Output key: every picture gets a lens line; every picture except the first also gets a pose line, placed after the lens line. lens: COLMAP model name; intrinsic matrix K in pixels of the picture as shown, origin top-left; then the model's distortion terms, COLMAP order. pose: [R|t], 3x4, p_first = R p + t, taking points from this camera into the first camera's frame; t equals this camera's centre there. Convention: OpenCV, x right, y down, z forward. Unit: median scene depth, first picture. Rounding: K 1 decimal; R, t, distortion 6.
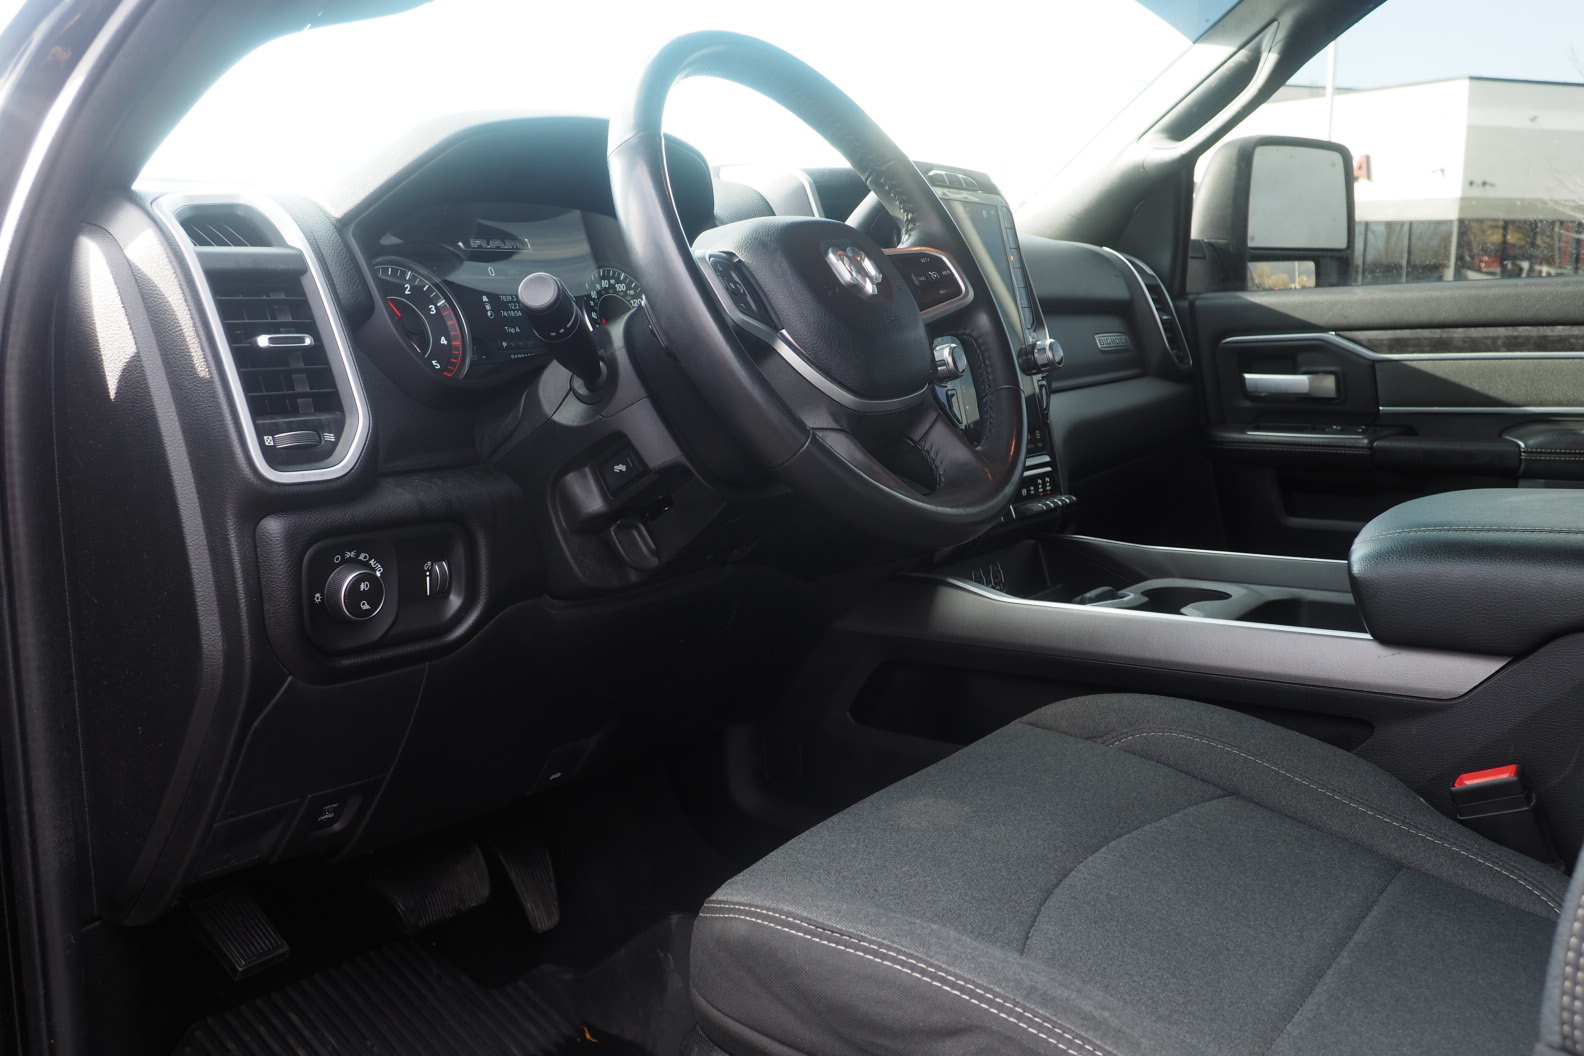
lens RADIAL K [[1497.9, 0, 792.1], [0, 1497.9, 528.8], [0, 0, 1]] dist [-0.018609, 0.000000]
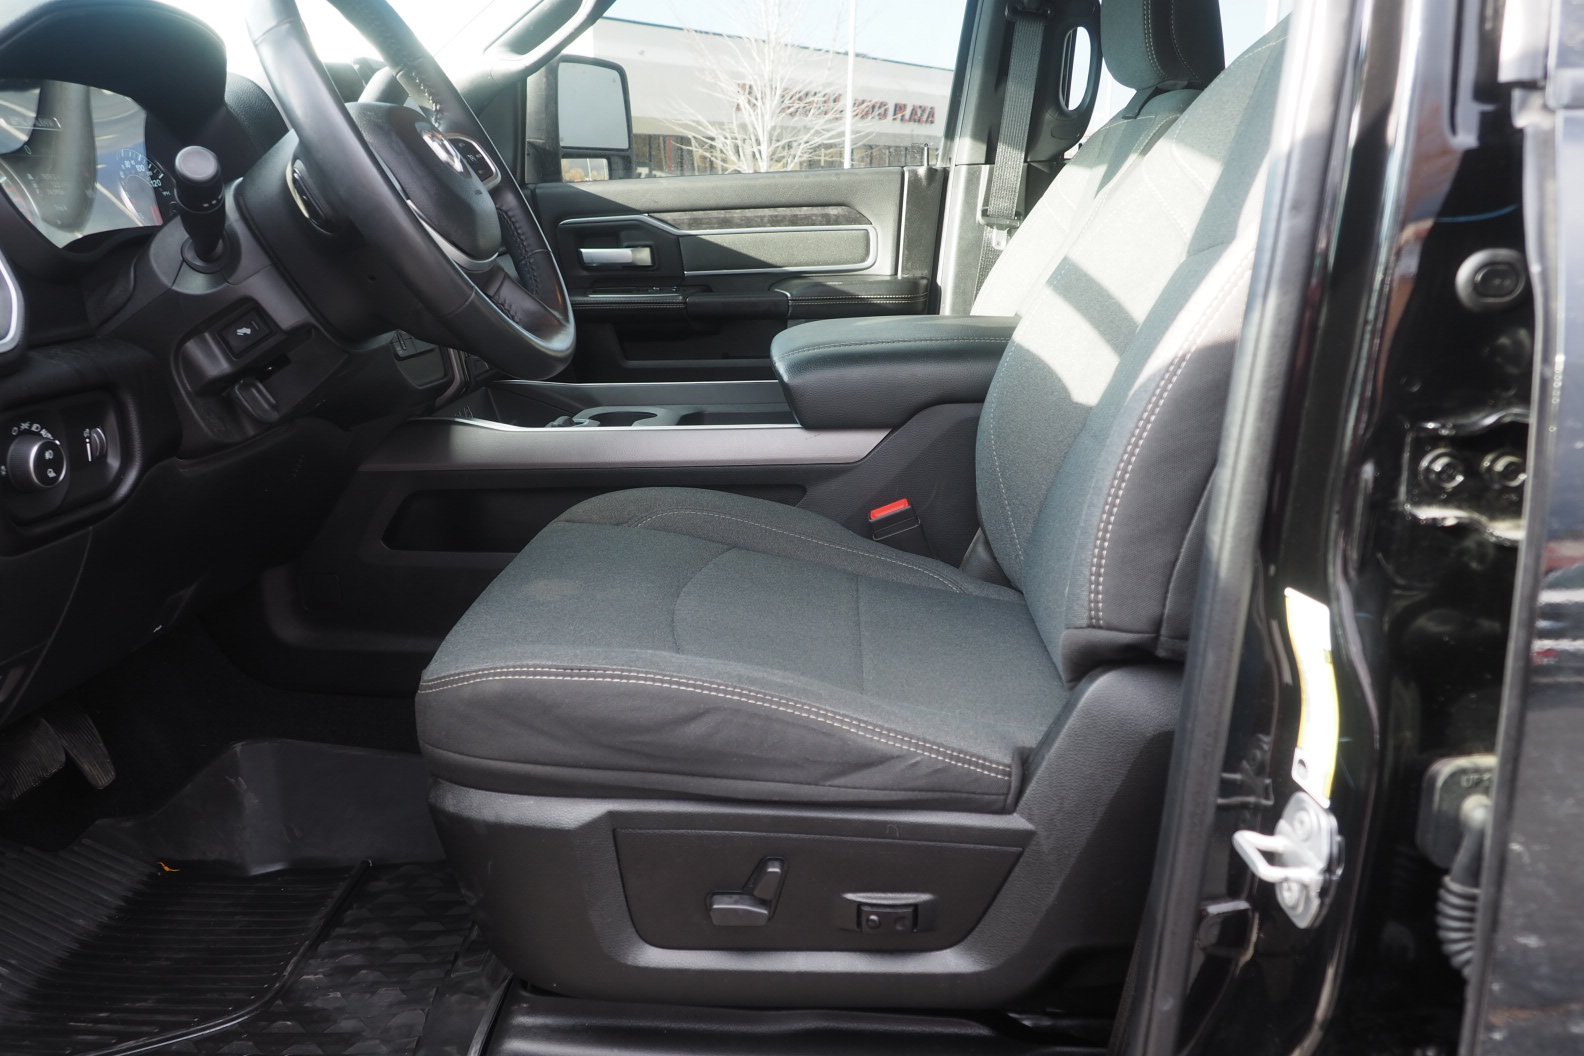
lens RADIAL K [[1262.5, 0, 792.0], [0, 1262.5, 527.7], [0, 0, 1]] dist [-0.013270, -0.011260]
pose [[0.841131, -0.135887, 0.523482, -0.259269], [0.081262, 0.988687, 0.126074, 0.017151], [-0.534692, -0.063505, 0.842658, -0.007902]]
